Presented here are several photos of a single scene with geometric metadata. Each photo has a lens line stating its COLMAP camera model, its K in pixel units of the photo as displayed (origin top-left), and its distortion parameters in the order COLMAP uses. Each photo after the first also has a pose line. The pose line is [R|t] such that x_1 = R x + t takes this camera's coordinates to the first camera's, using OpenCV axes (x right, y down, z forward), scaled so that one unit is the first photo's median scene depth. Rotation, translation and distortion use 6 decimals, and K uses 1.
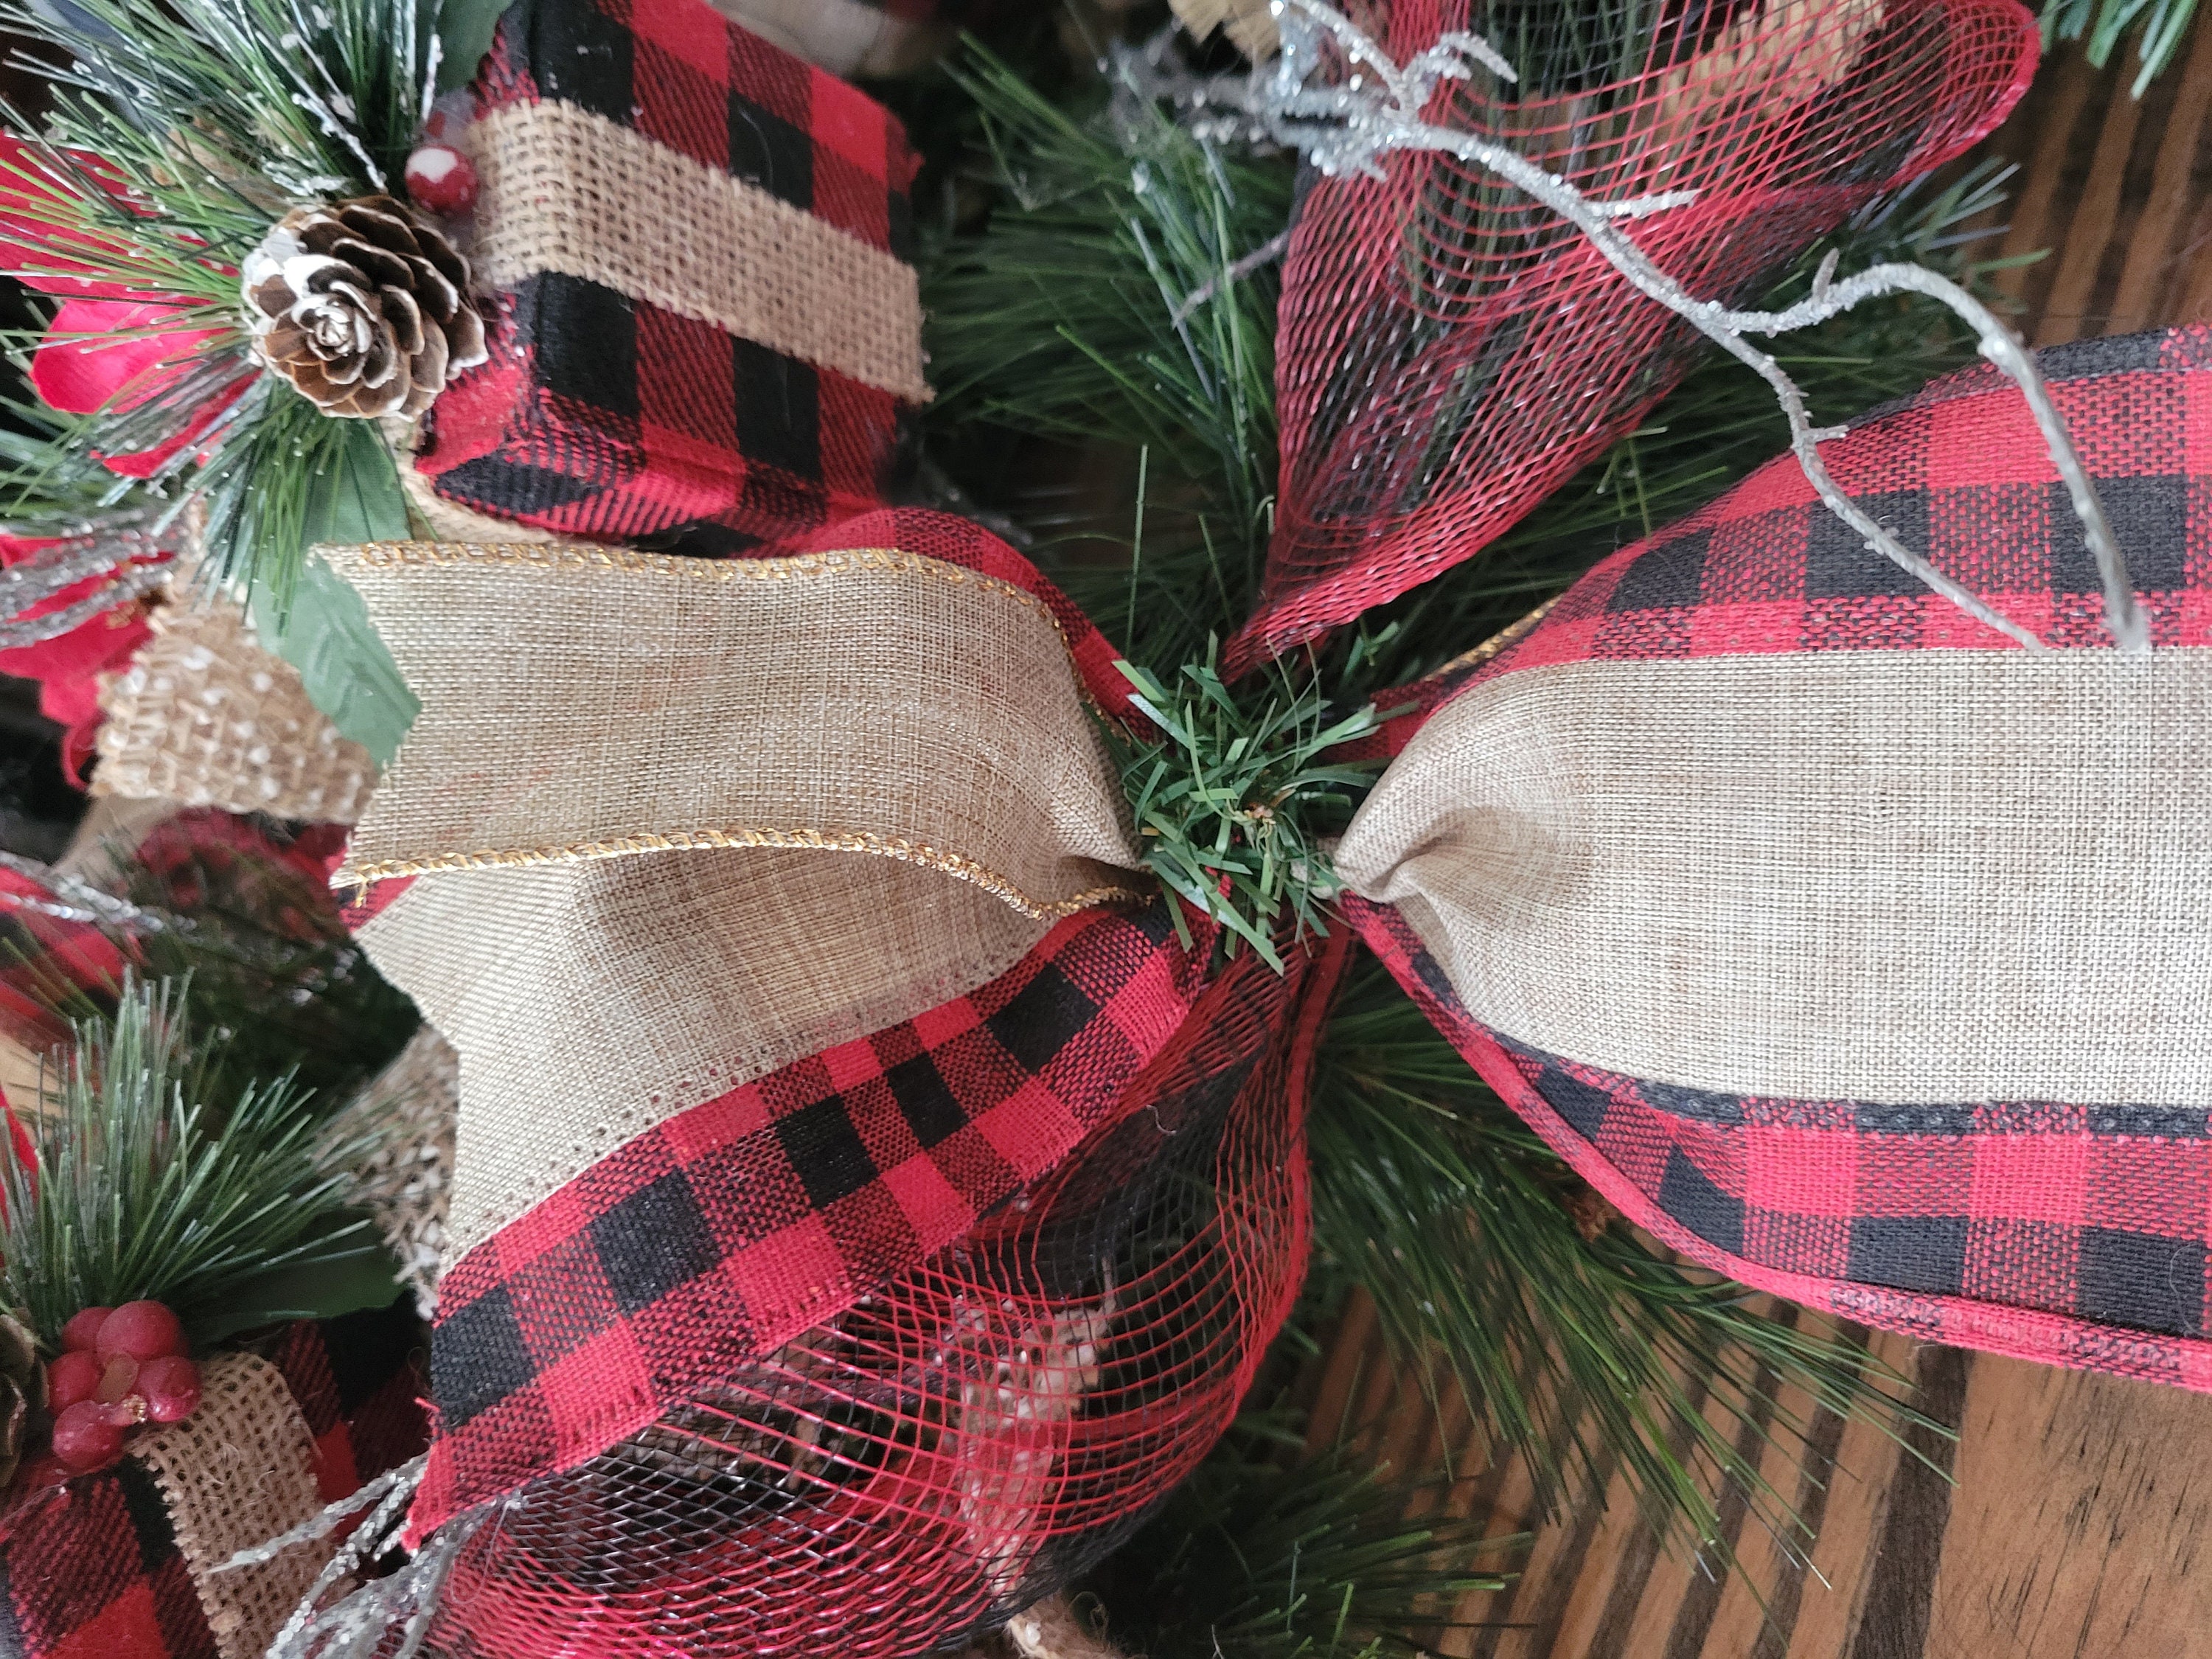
lens RADIAL K [[1781.0, 0, 1112.8], [0, 1781.0, 845.6], [0, 0, 1]] dist [-0.015492, 0.002744]
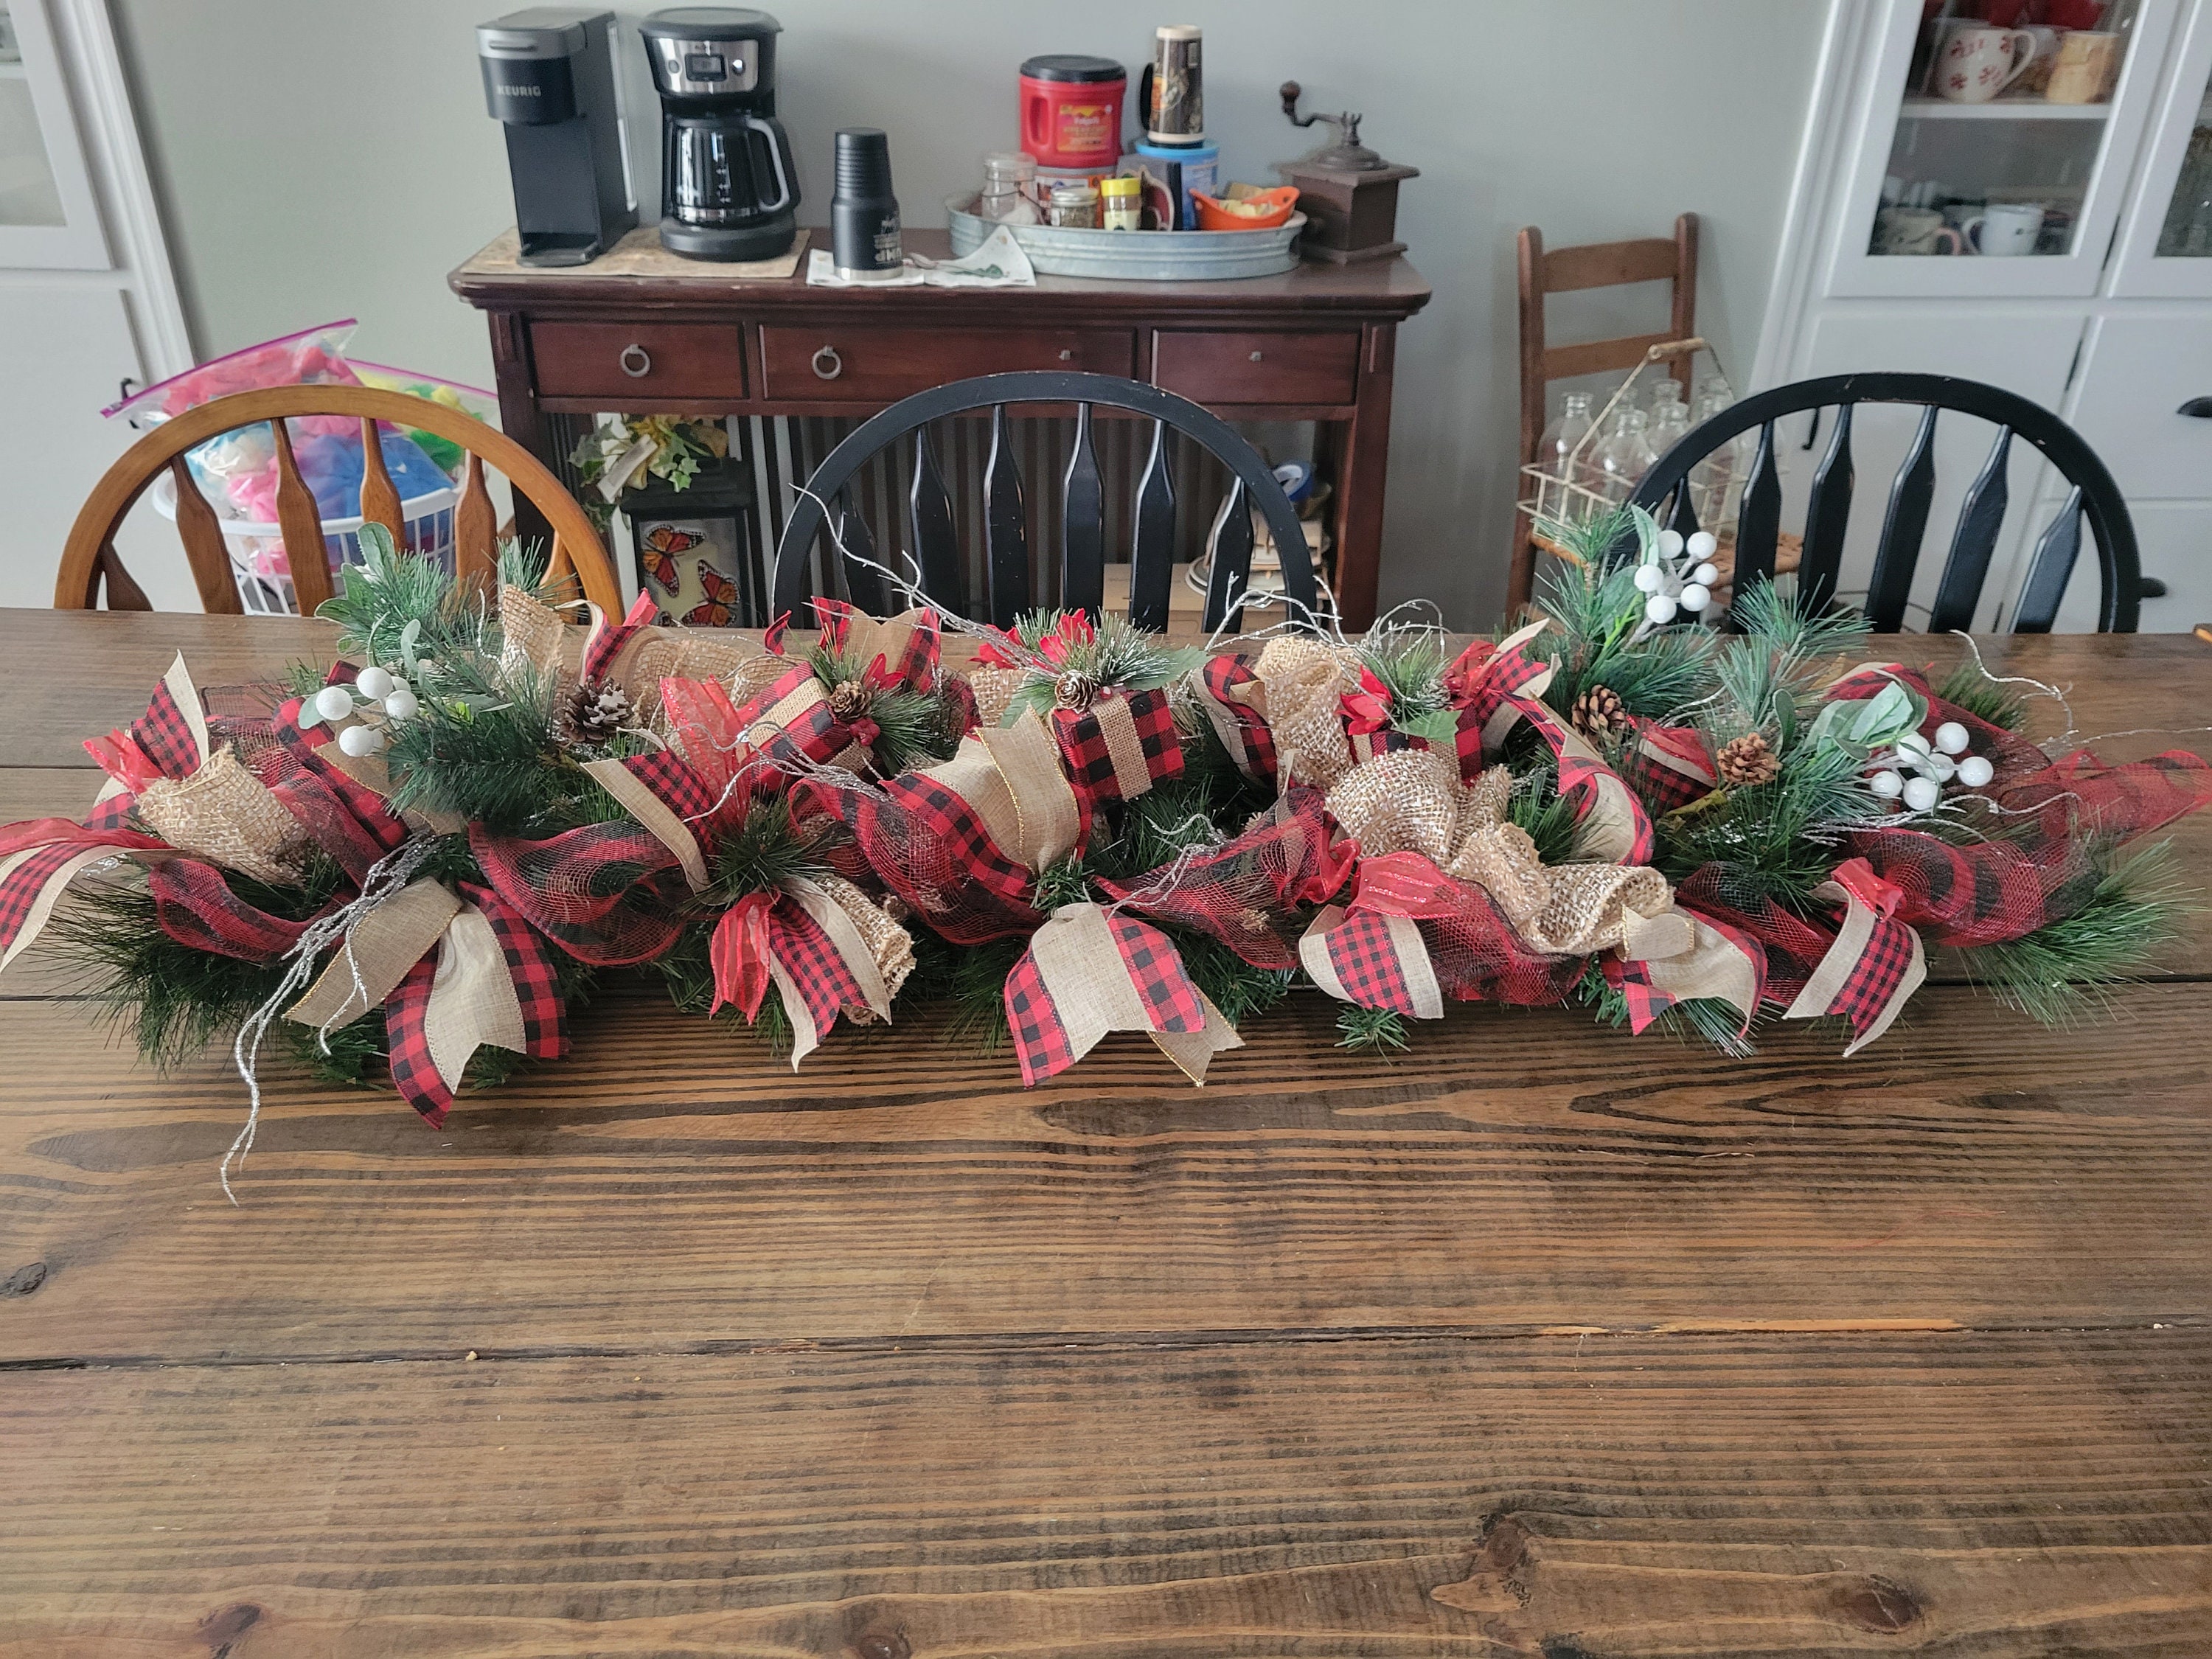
lens RADIAL K [[1711.4, 0, 1104.2], [0, 1711.4, 828.4], [0, 0, 1]] dist [0.009938, -0.019723]
pose [[0.395605, 0.863082, -0.313985, 1.449985], [-0.916127, 0.394987, -0.068532, 0.122482], [0.064871, 0.314761, 0.946951, -3.419106]]
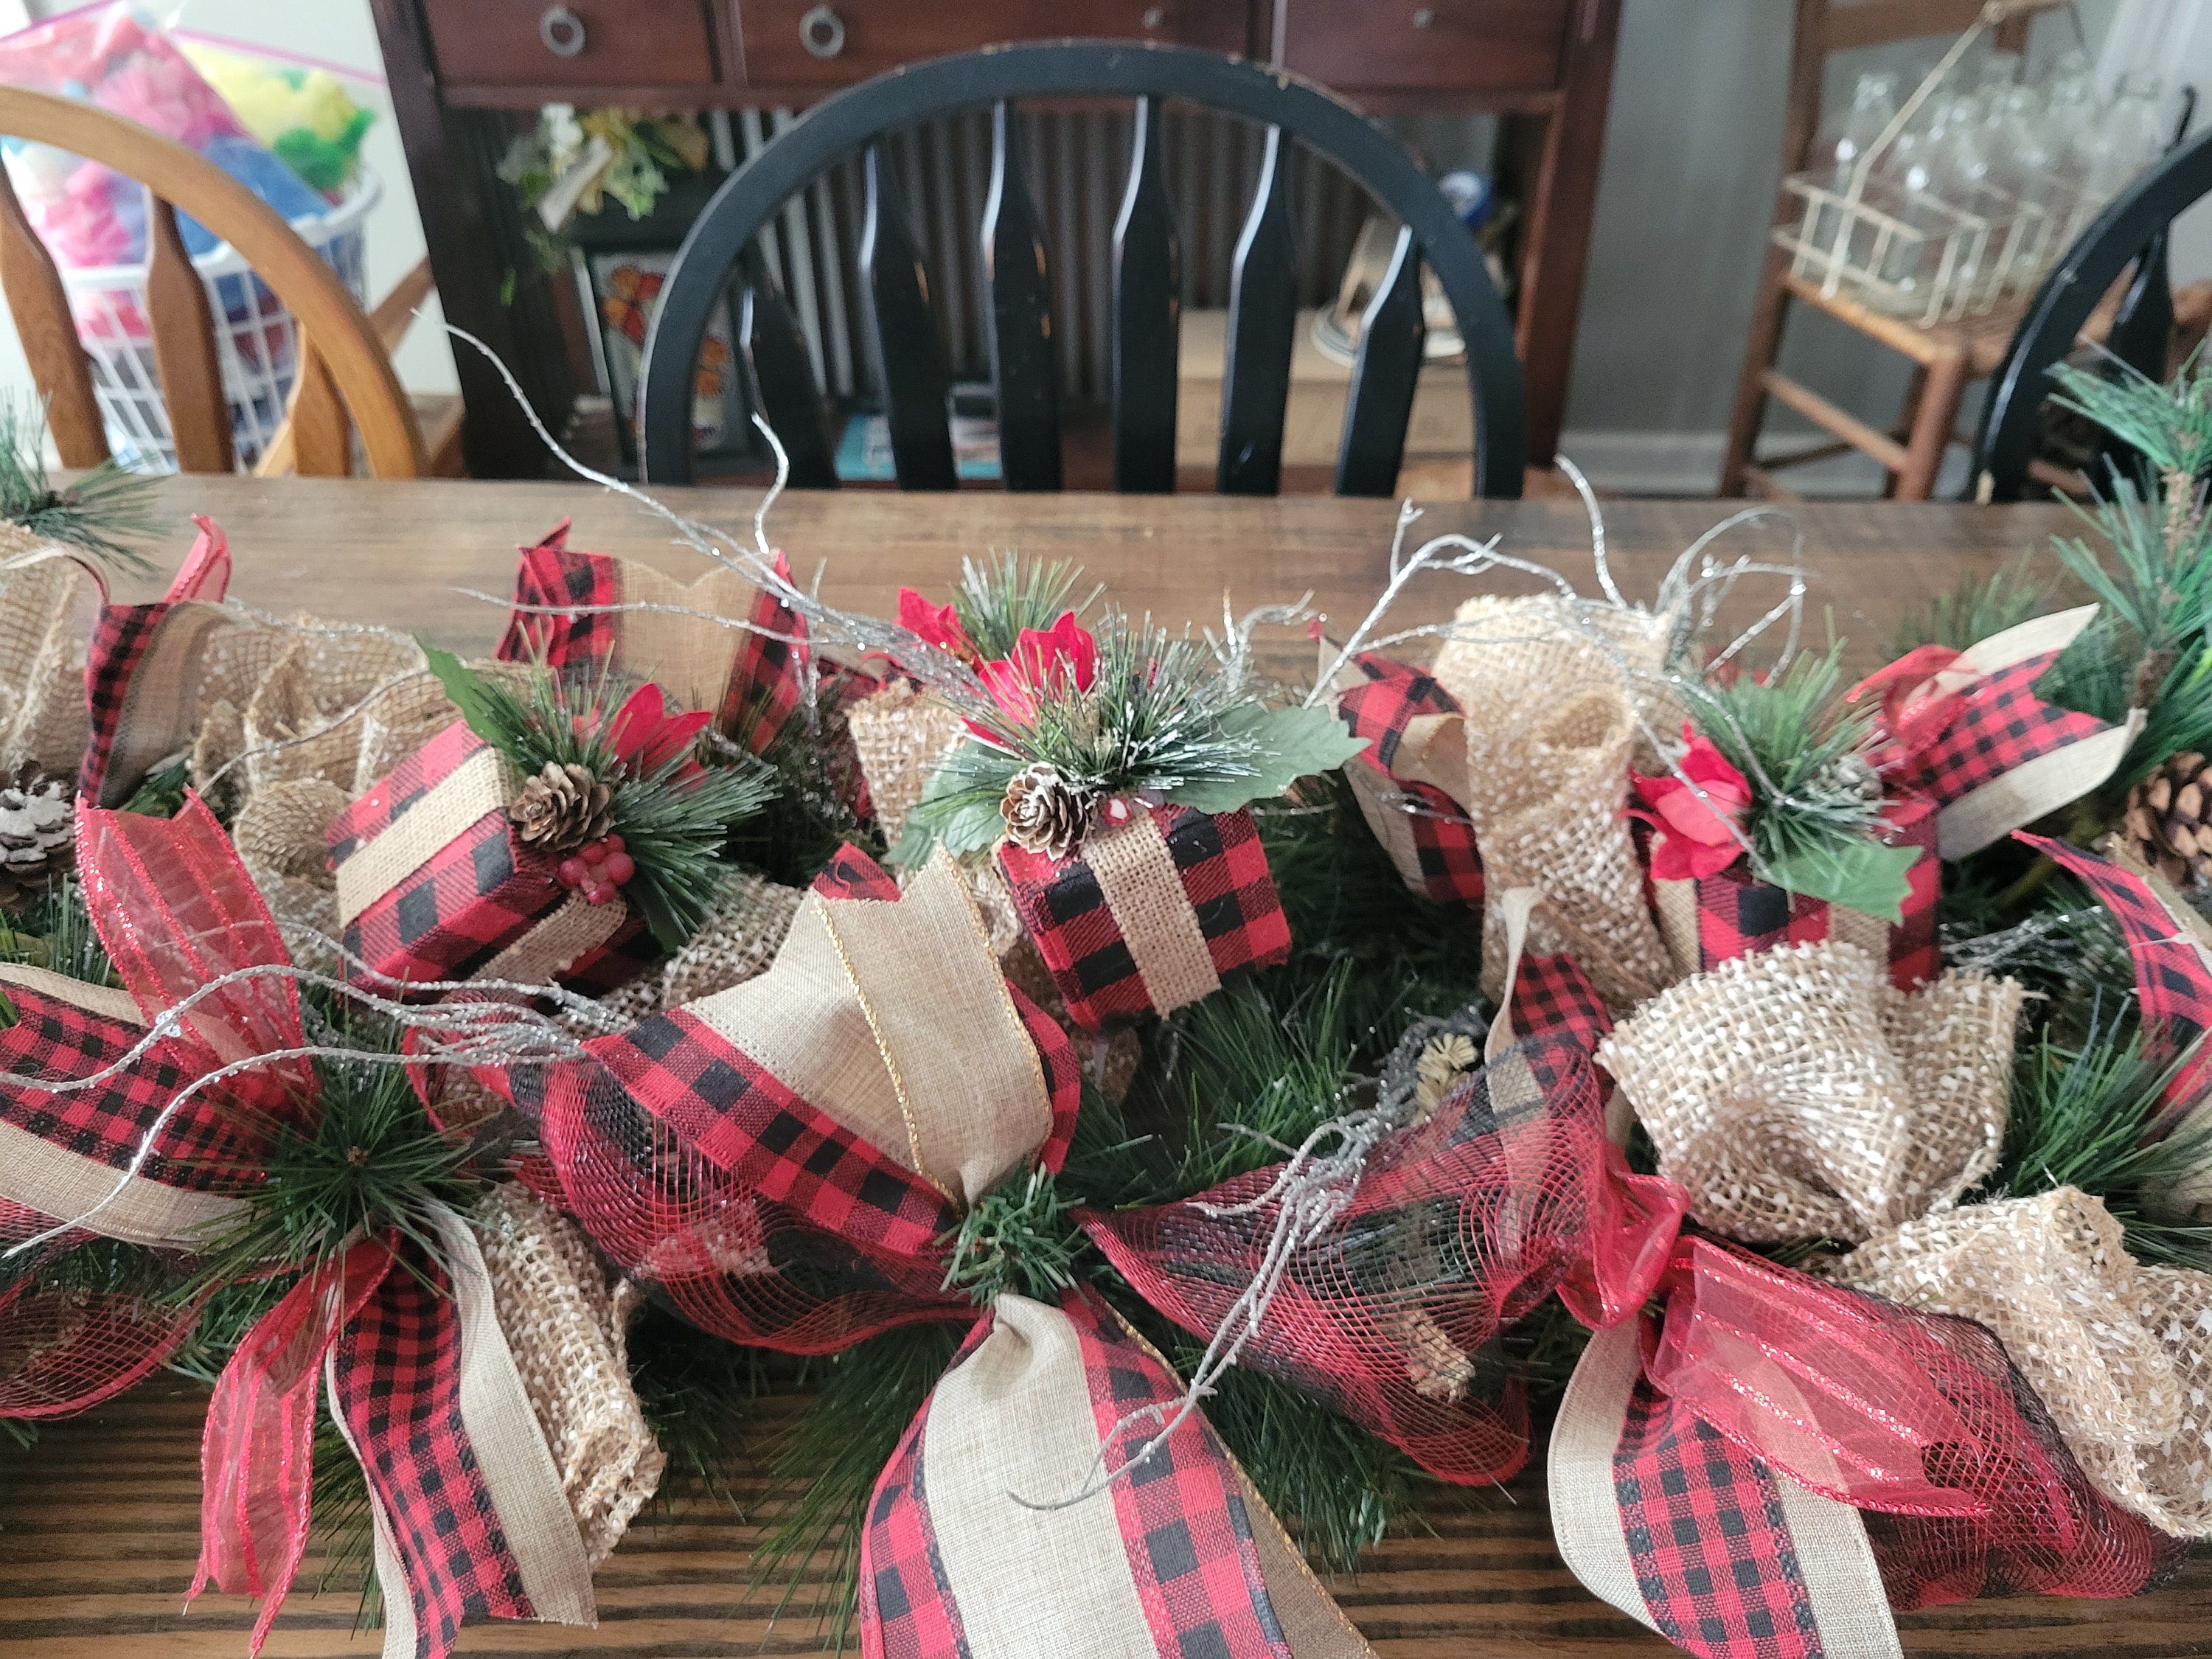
lens RADIAL K [[1711.4, 0, 1118.0], [0, 1711.4, 836.4], [0, 0, 1]] dist [0.009938, -0.019723]
pose [[0.365455, 0.912481, -0.183907, 0.055681], [-0.923122, 0.380657, 0.054280, -0.457889], [0.119535, 0.149931, 0.981444, -1.106345]]
